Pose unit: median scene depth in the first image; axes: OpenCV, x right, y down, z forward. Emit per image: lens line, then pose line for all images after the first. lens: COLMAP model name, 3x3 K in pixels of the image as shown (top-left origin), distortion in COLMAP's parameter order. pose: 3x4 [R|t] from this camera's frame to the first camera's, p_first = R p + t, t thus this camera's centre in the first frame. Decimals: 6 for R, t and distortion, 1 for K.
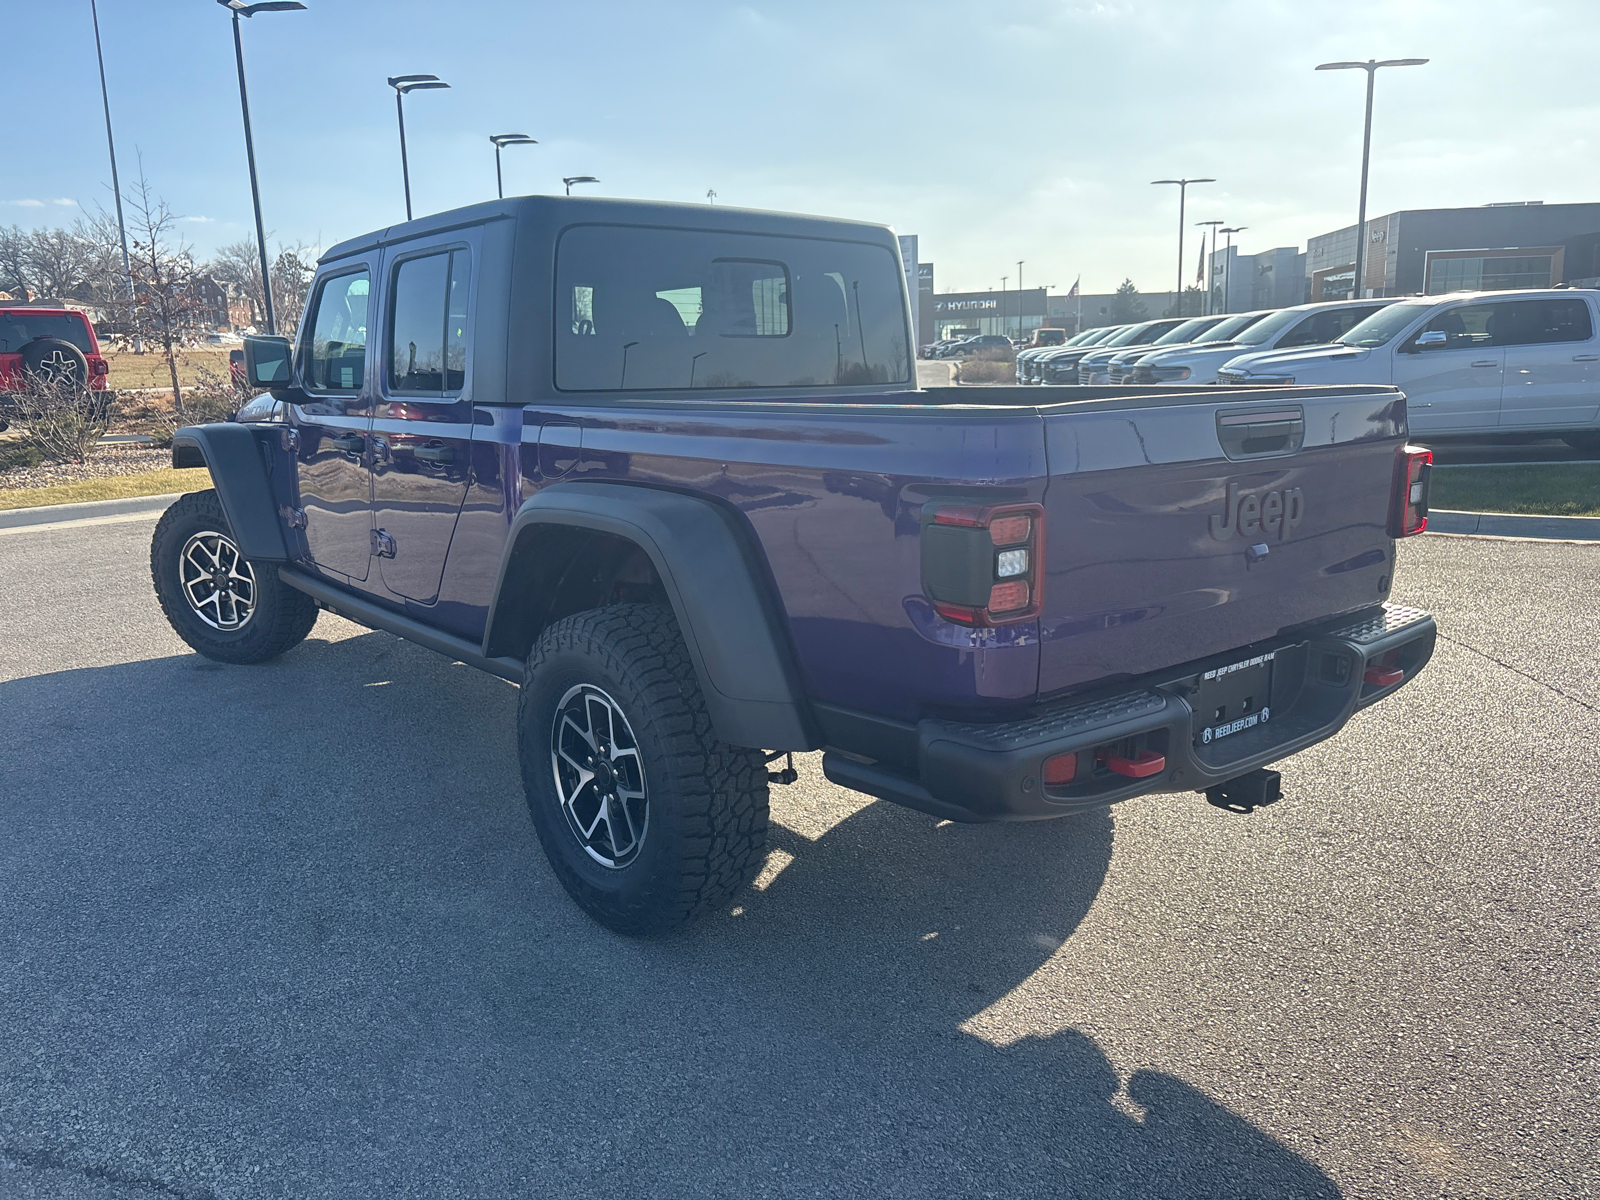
lens RADIAL K [[1208.2, 0, 772.4], [0, 1208.2, 611.0], [0, 0, 1]] dist [0.064463, -0.078127]
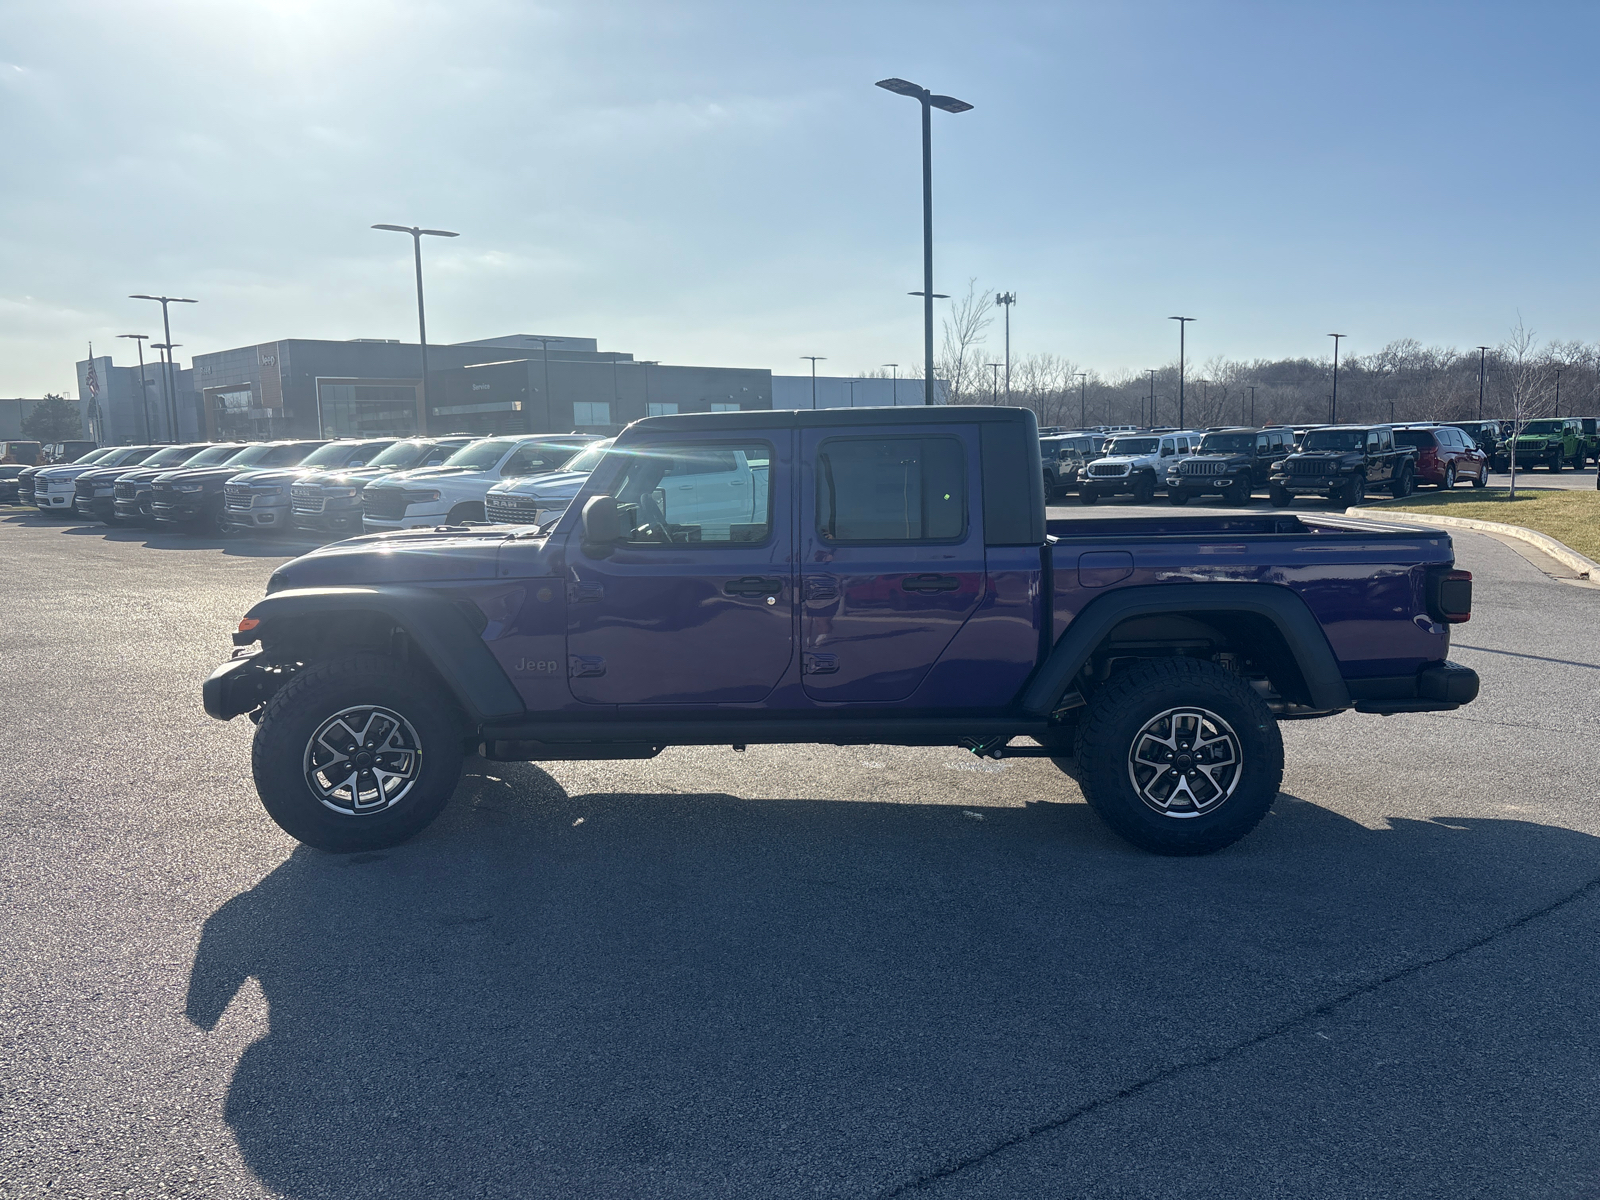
lens RADIAL K [[1208.2, 0, 772.4], [0, 1208.2, 611.0], [0, 0, 1]] dist [0.064463, -0.078127]
pose [[0.630727, -0.092733, 0.770444, -1.591030], [0.160431, 0.986967, -0.012543, -0.123254], [-0.759240, 0.131514, 0.637384, 0.318915]]
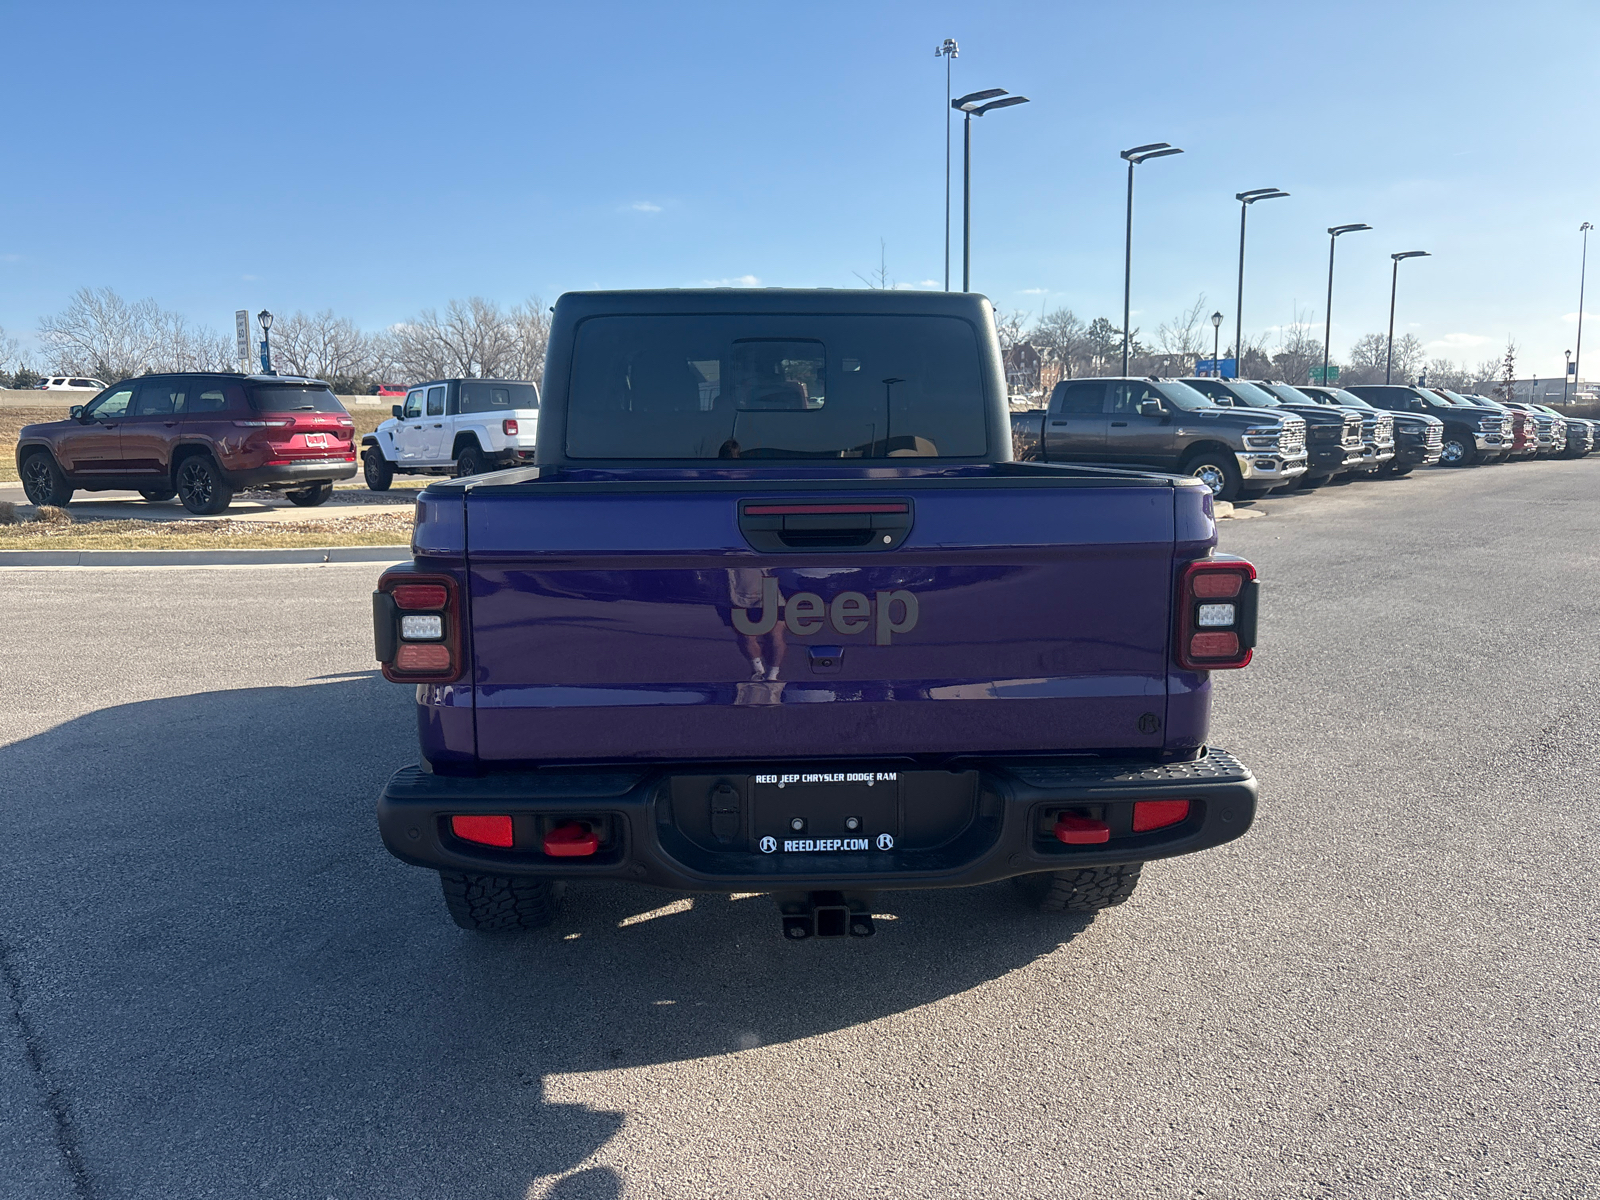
lens RADIAL K [[1199.0, 0, 779.3], [0, 1199.0, 617.0], [0, 0, 1]] dist [0.032509, -0.040650]
pose [[0.813146, 0.097850, -0.573776, 0.677588], [-0.120440, 0.992720, -0.001390, -0.053535], [0.569462, 0.070236, 0.819011, 0.195005]]
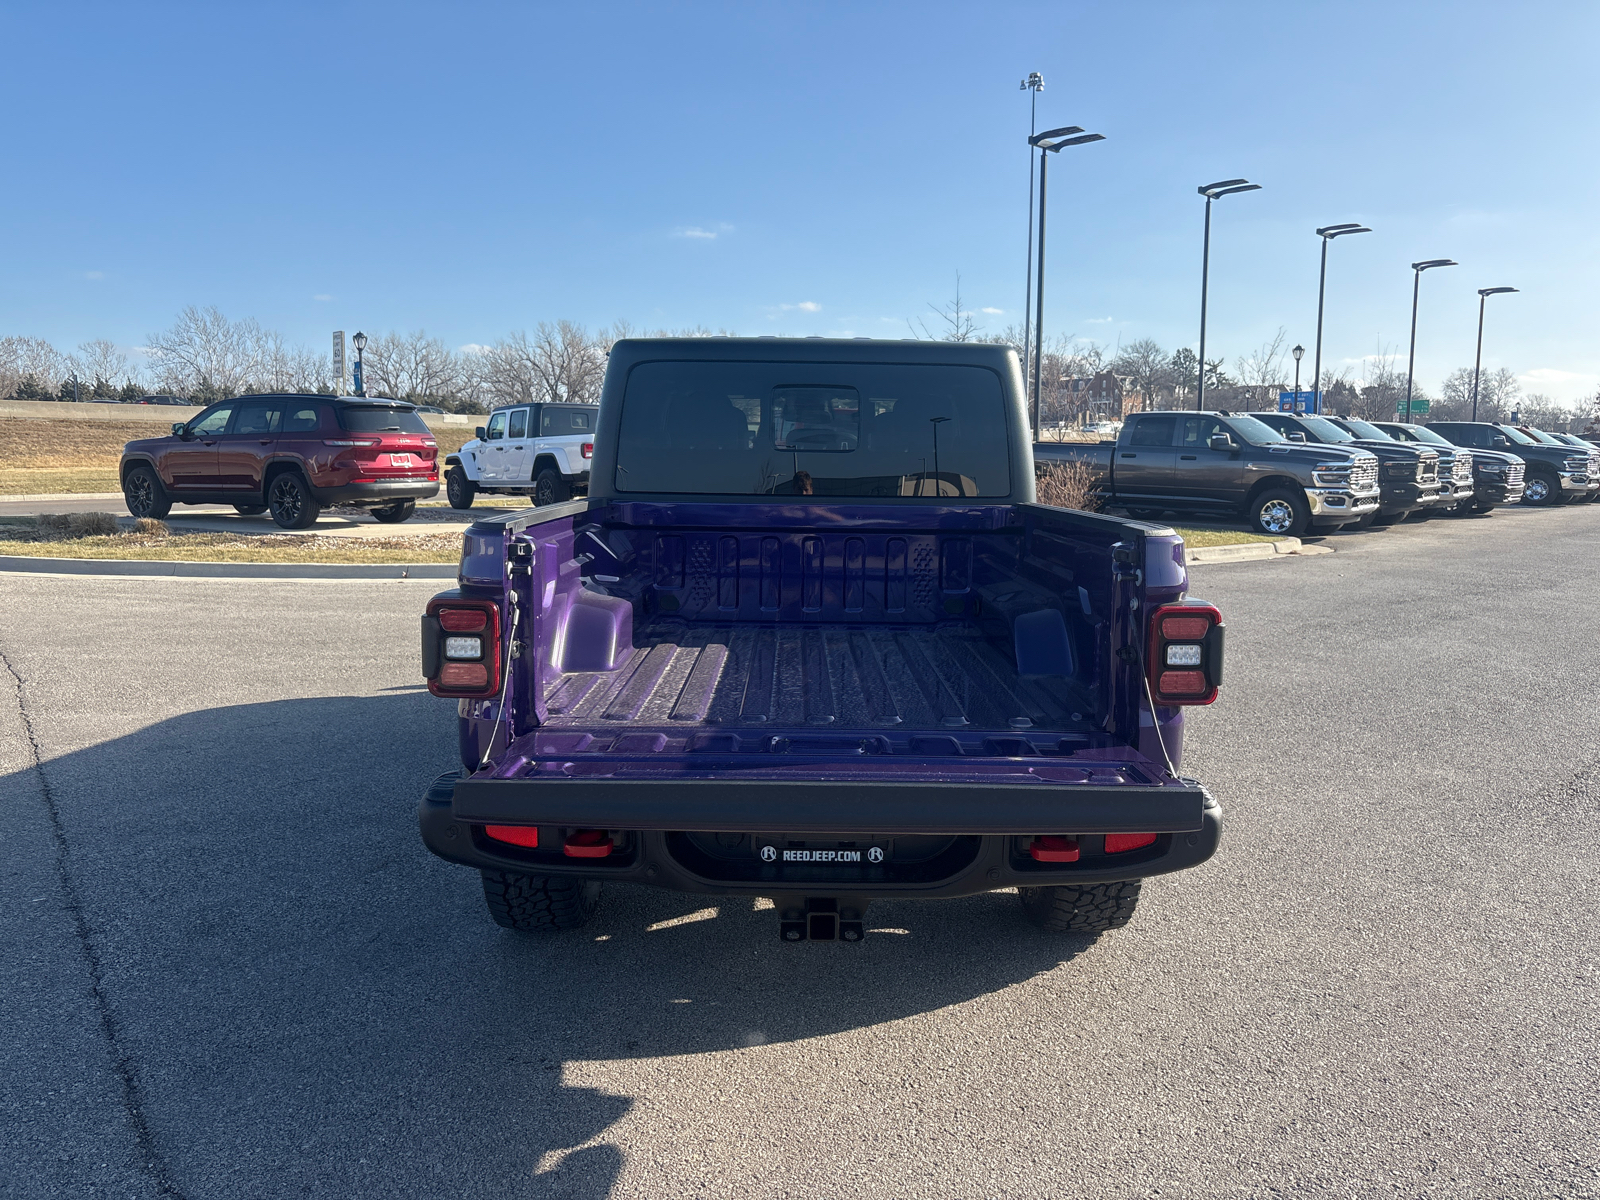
lens RADIAL K [[1195.1, 0, 795.2], [0, 1195.1, 607.7], [0, 0, 1]] dist [0.028054, -0.028473]
pose [[0.781804, 0.101557, -0.615198, 0.751161], [-0.145542, 0.989115, -0.021673, -0.063246], [0.606301, 0.106481, 0.788074, 0.166284]]
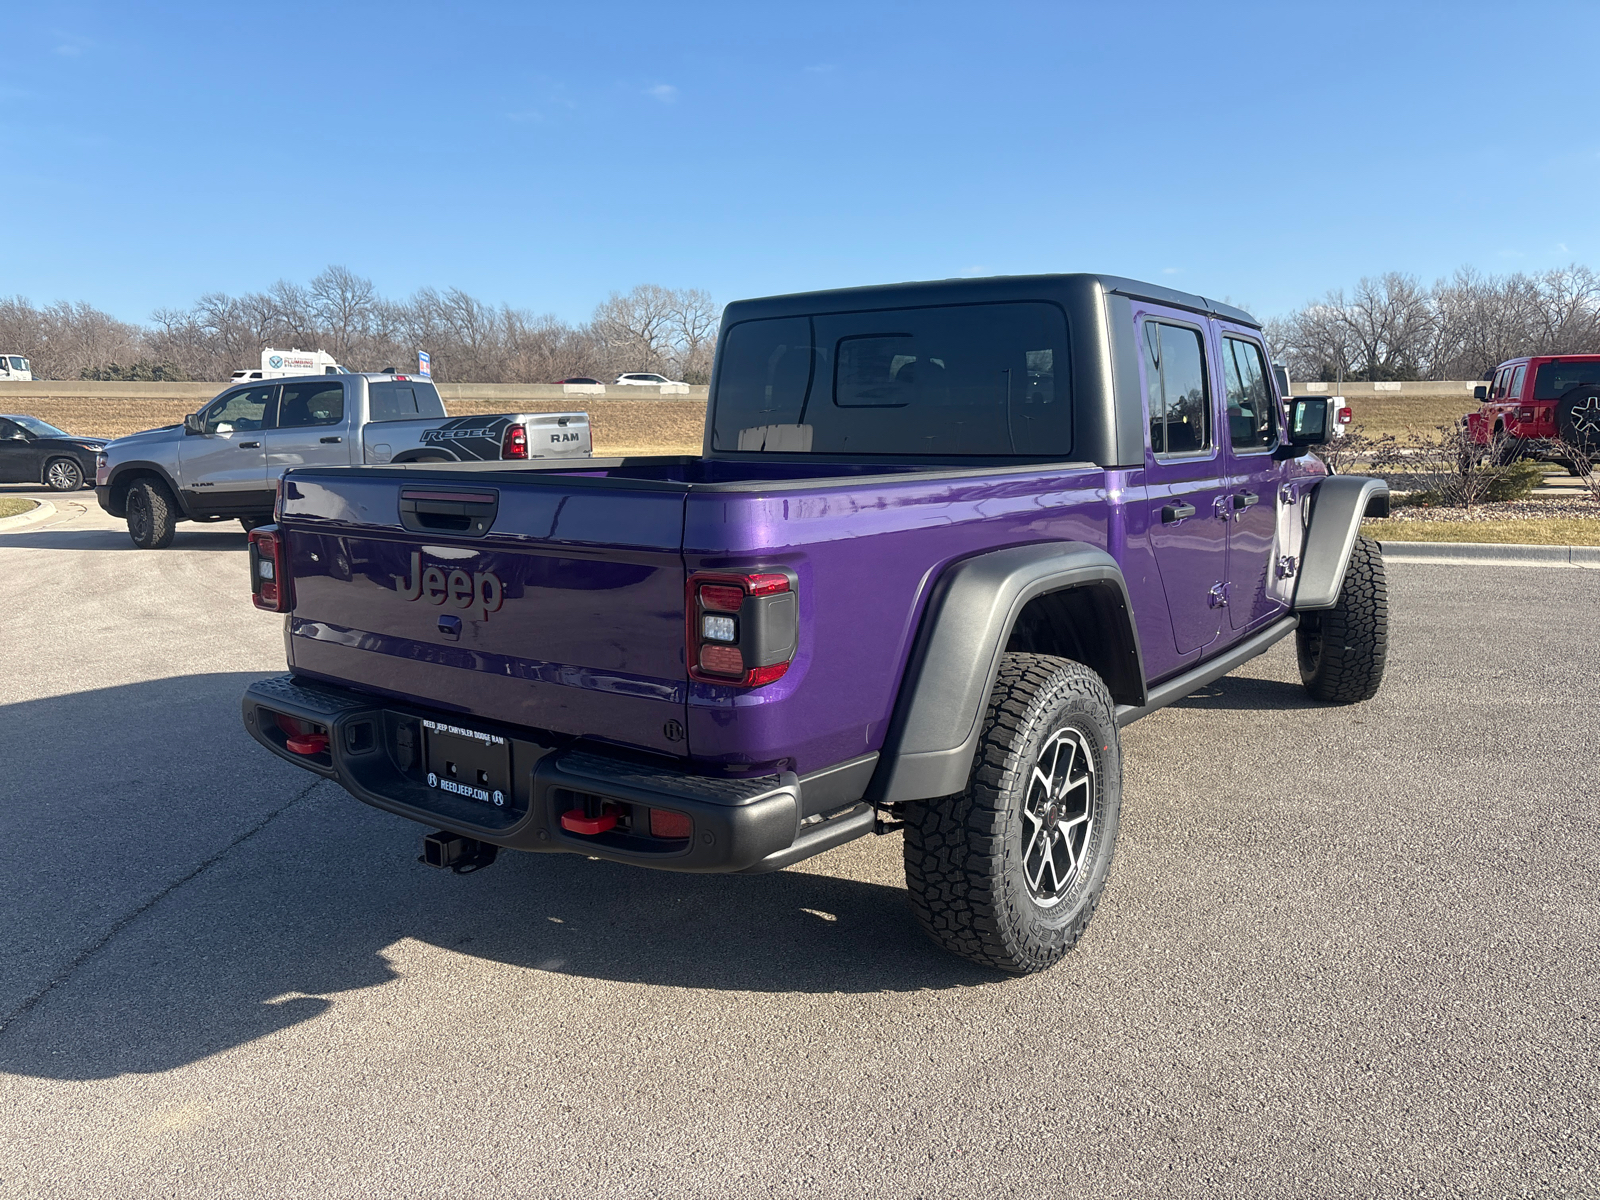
lens RADIAL K [[1195.1, 0, 795.2], [0, 1195.1, 607.7], [0, 0, 1]] dist [0.028054, -0.028473]
pose [[0.241711, 0.160123, -0.957046, 1.123364], [-0.189932, 0.975020, 0.115161, -0.182287], [0.951578, 0.153938, 0.266086, 0.782849]]
